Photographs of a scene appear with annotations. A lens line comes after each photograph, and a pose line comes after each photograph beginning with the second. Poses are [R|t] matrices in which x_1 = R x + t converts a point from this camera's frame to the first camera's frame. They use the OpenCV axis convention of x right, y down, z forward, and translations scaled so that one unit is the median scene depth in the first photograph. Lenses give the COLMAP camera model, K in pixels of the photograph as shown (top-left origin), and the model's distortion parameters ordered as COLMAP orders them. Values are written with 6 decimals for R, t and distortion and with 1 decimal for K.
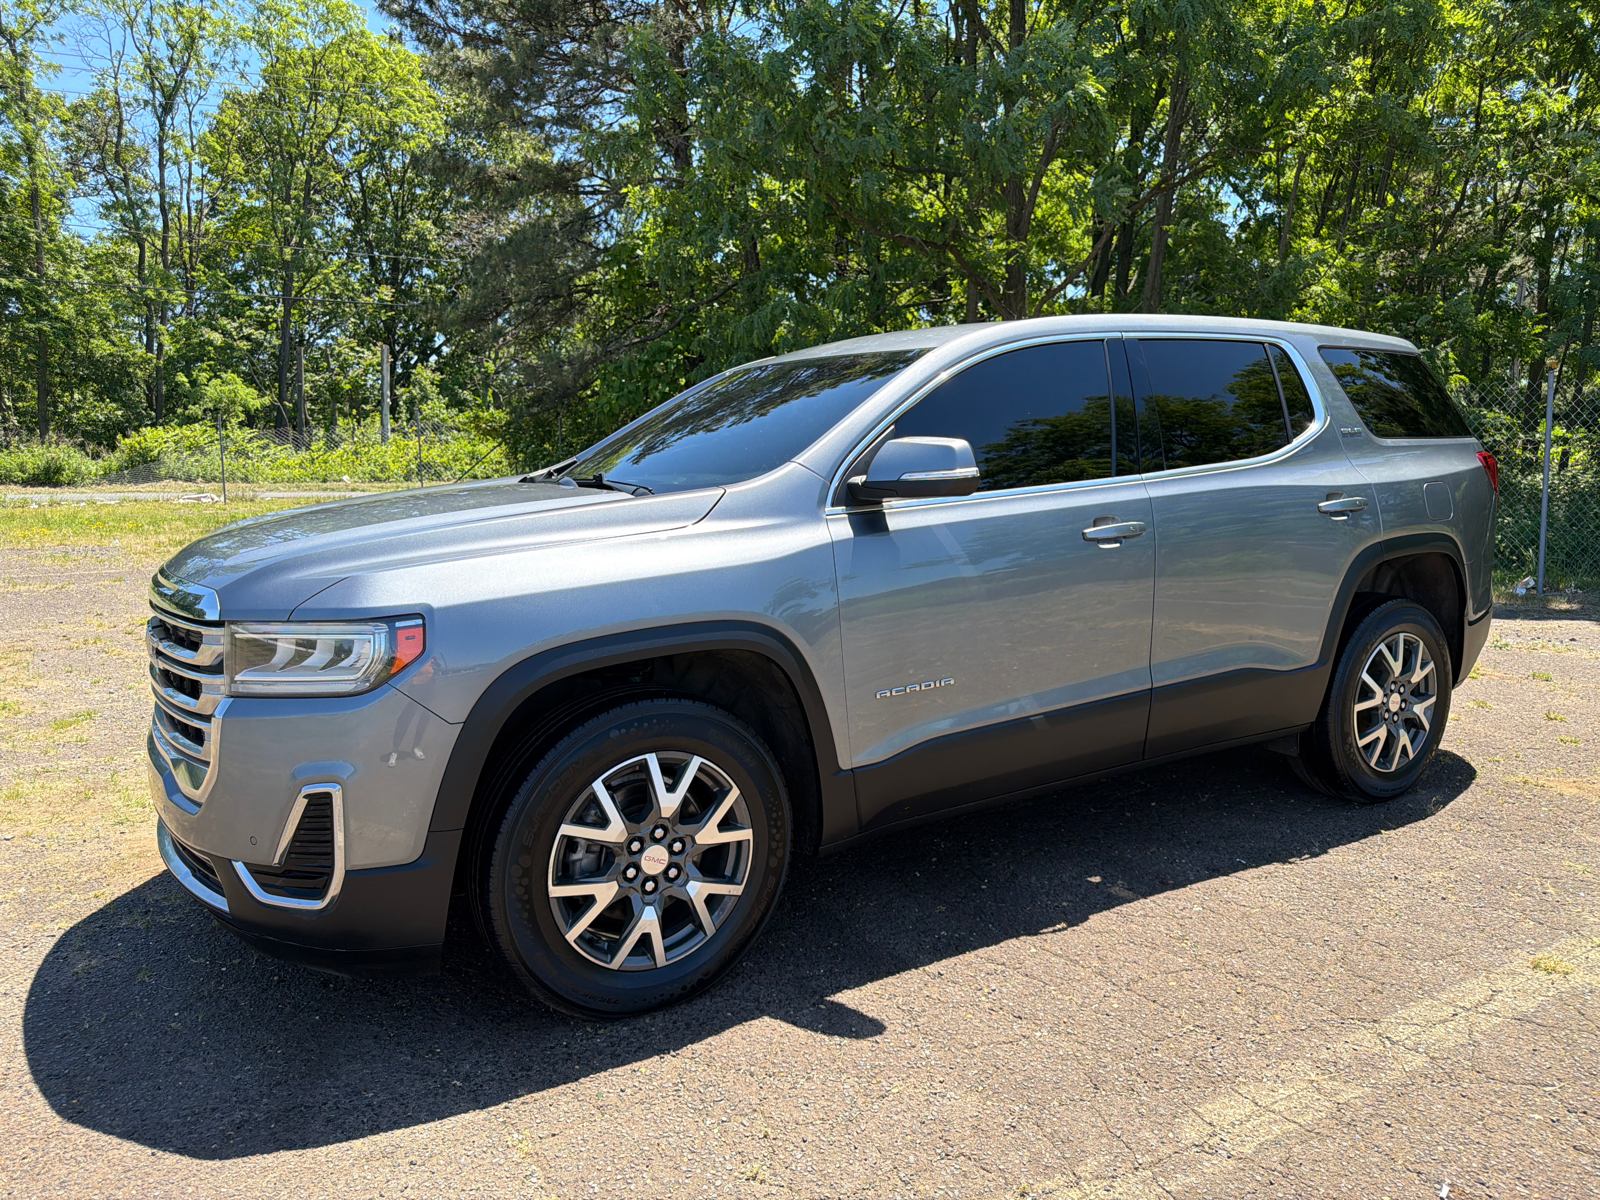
lens RADIAL K [[1178.5, 0, 791.3], [0, 1178.5, 595.1], [0, 0, 1]] dist [0.035041, -0.047780]
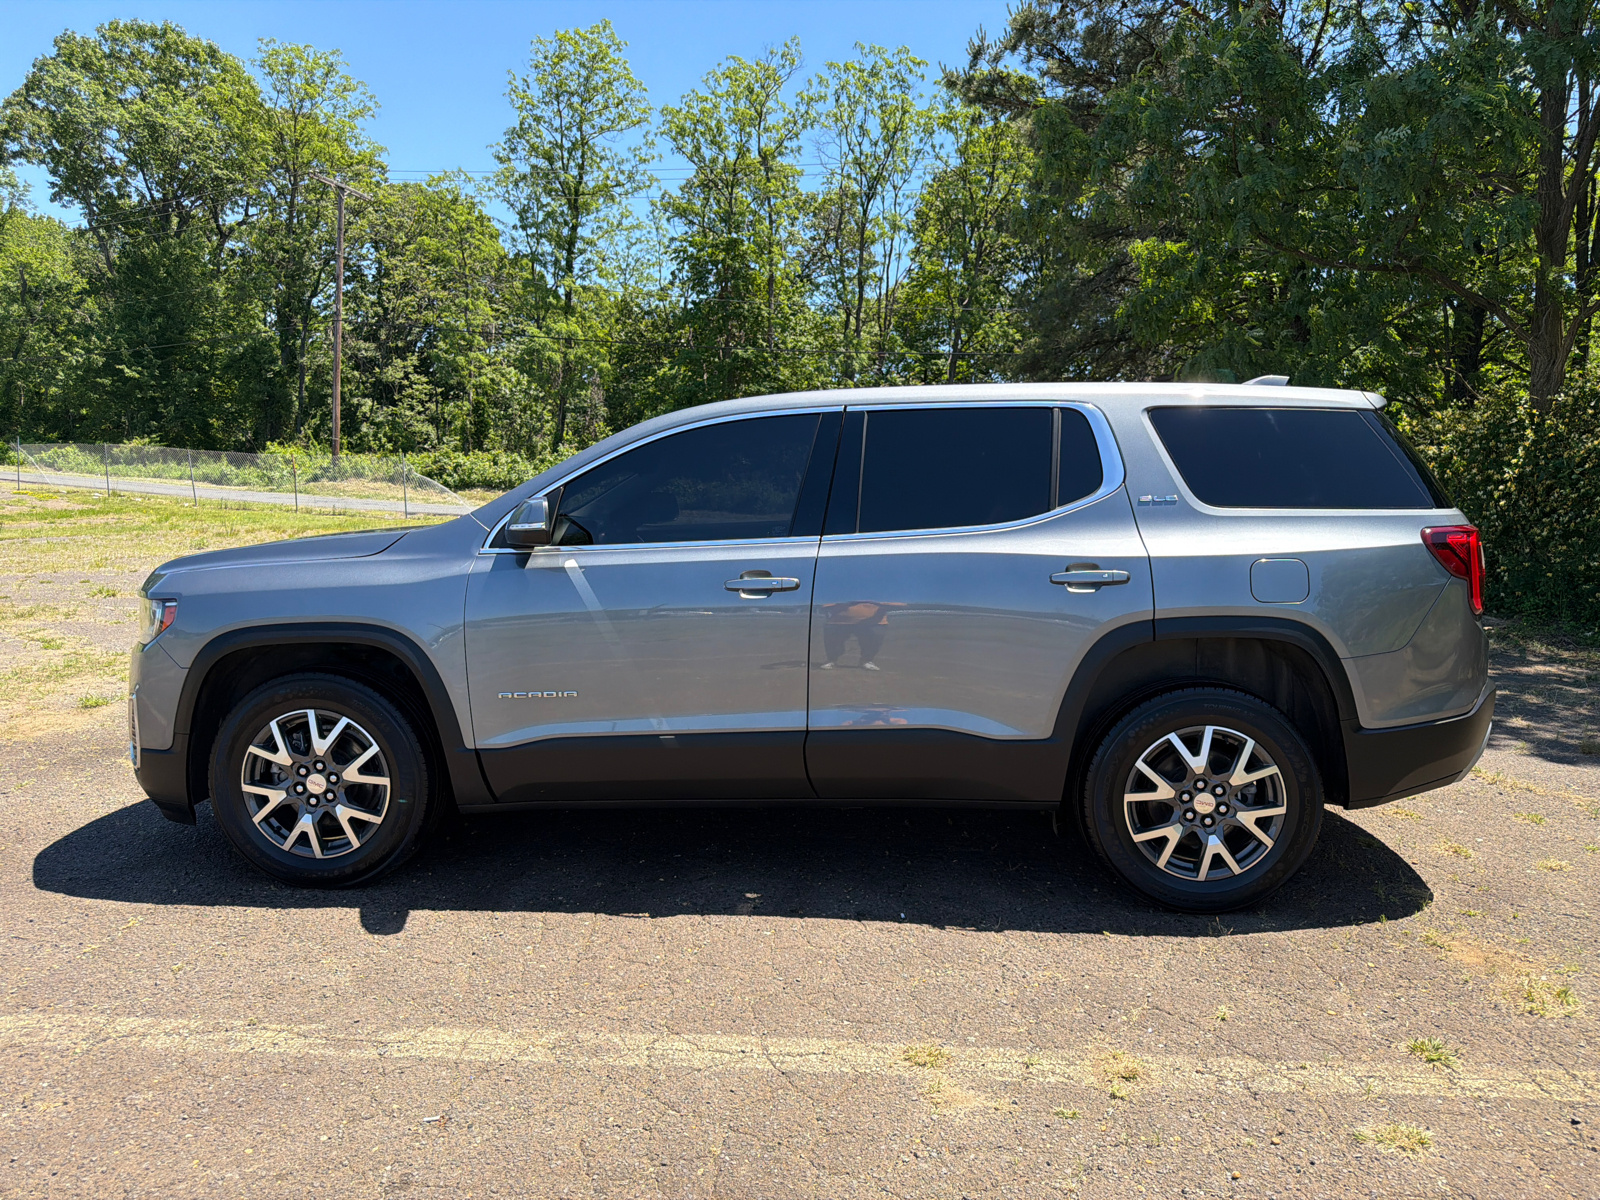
lens RADIAL K [[1178.5, 0, 797.4], [0, 1178.5, 598.0], [0, 0, 1]] dist [0.035041, -0.047780]
pose [[0.816111, 0.073690, -0.573178, 1.126164], [-0.089883, 0.995952, 0.000065, -0.053128], [0.570863, 0.051466, 0.819431, 0.129324]]
